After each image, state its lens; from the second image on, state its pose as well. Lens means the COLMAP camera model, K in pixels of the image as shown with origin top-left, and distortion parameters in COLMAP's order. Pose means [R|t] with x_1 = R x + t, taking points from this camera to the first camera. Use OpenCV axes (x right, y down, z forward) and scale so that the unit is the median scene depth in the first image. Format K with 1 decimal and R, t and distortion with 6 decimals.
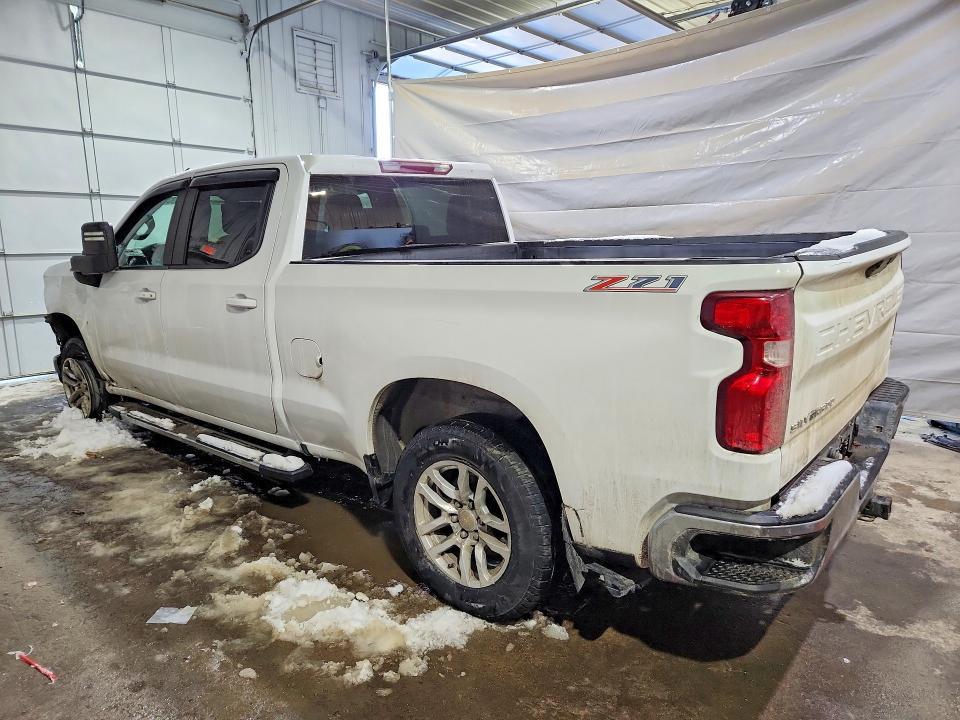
lens RADIAL K [[650.5, 0, 470.0], [0, 650.5, 361.1], [0, 0, 1]] dist [0.006287, -0.004493]
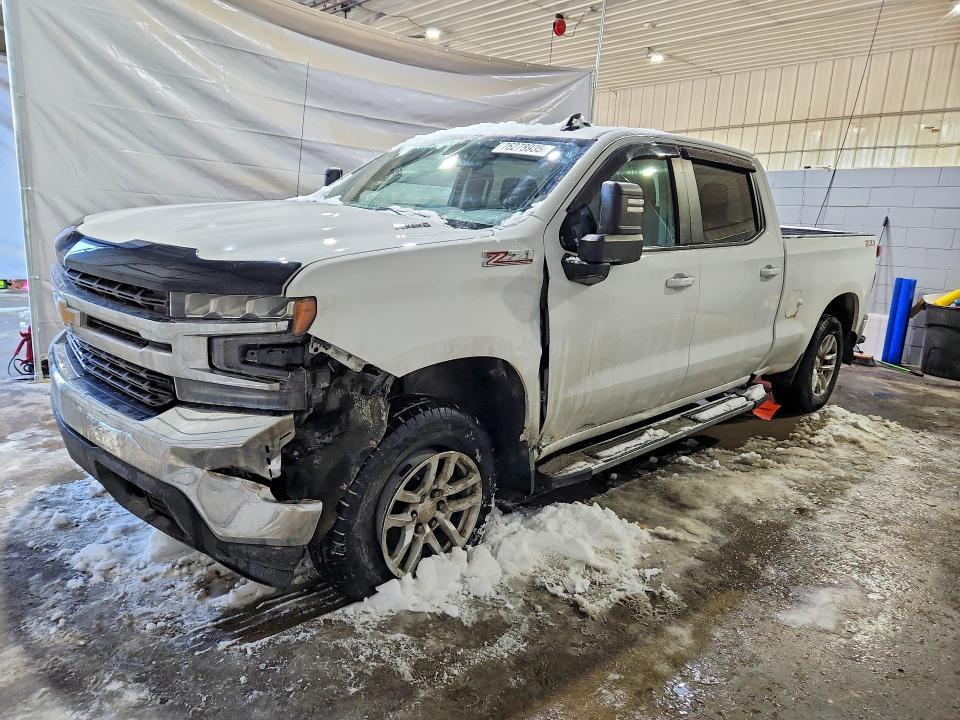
lens RADIAL K [[650.5, 0, 470.0], [0, 650.5, 361.1], [0, 0, 1]] dist [0.006287, -0.004493]
pose [[0.092060, -0.194538, 0.976565, -1.276602], [0.129626, 0.974726, 0.181952, -0.180743], [-0.987280, 0.109837, 0.114951, 1.117071]]
